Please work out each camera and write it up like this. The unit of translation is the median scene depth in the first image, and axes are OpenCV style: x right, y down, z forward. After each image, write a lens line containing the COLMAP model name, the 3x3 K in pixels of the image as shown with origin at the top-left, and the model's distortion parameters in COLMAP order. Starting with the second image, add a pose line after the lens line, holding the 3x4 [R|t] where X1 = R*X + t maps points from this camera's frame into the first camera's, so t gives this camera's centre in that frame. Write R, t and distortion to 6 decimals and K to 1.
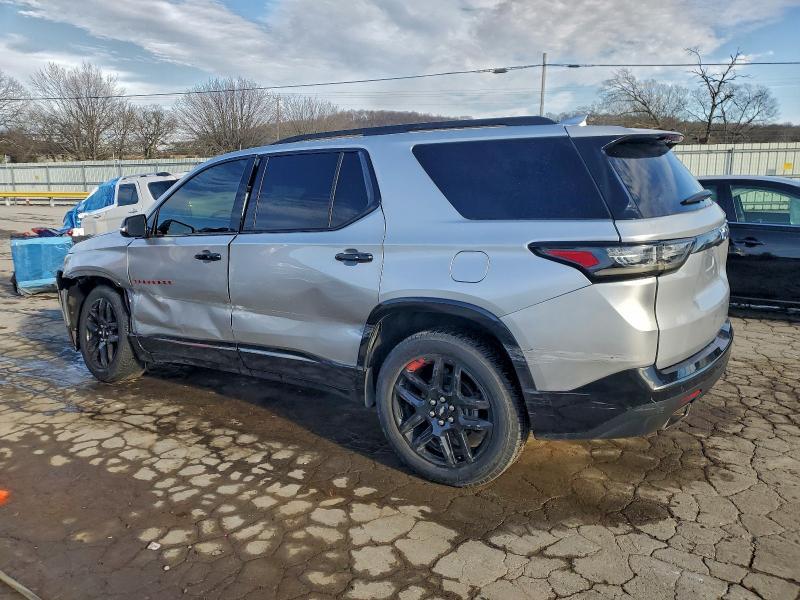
lens RADIAL K [[705.2, 0, 400.0], [0, 705.2, 300.0], [0, 0, 1]] dist [0.008160, -0.002995]
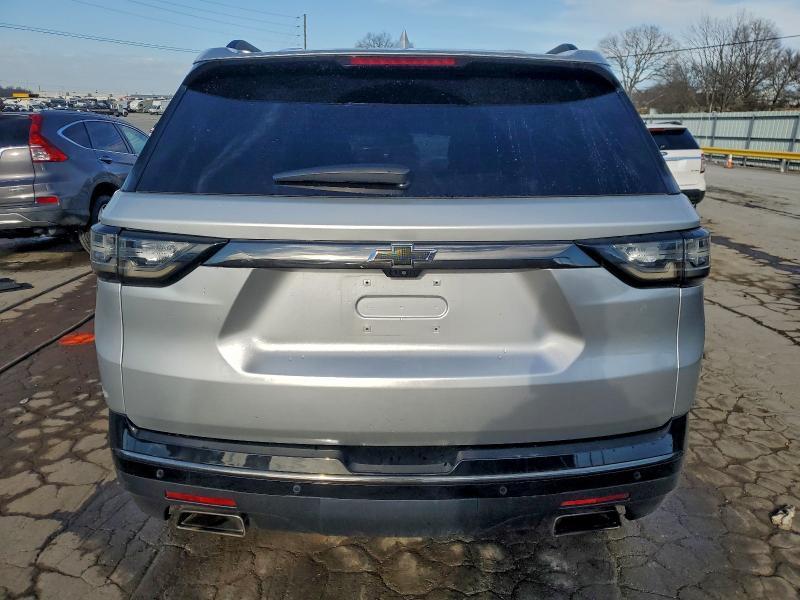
lens RADIAL K [[705.2, 0, 400.0], [0, 705.2, 300.0], [0, 0, 1]] dist [0.008160, -0.002995]
pose [[0.529261, 0.235988, -0.814980, 0.962547], [-0.187898, 0.969291, 0.158646, -0.145817], [0.827392, 0.069168, 0.557350, 0.823331]]
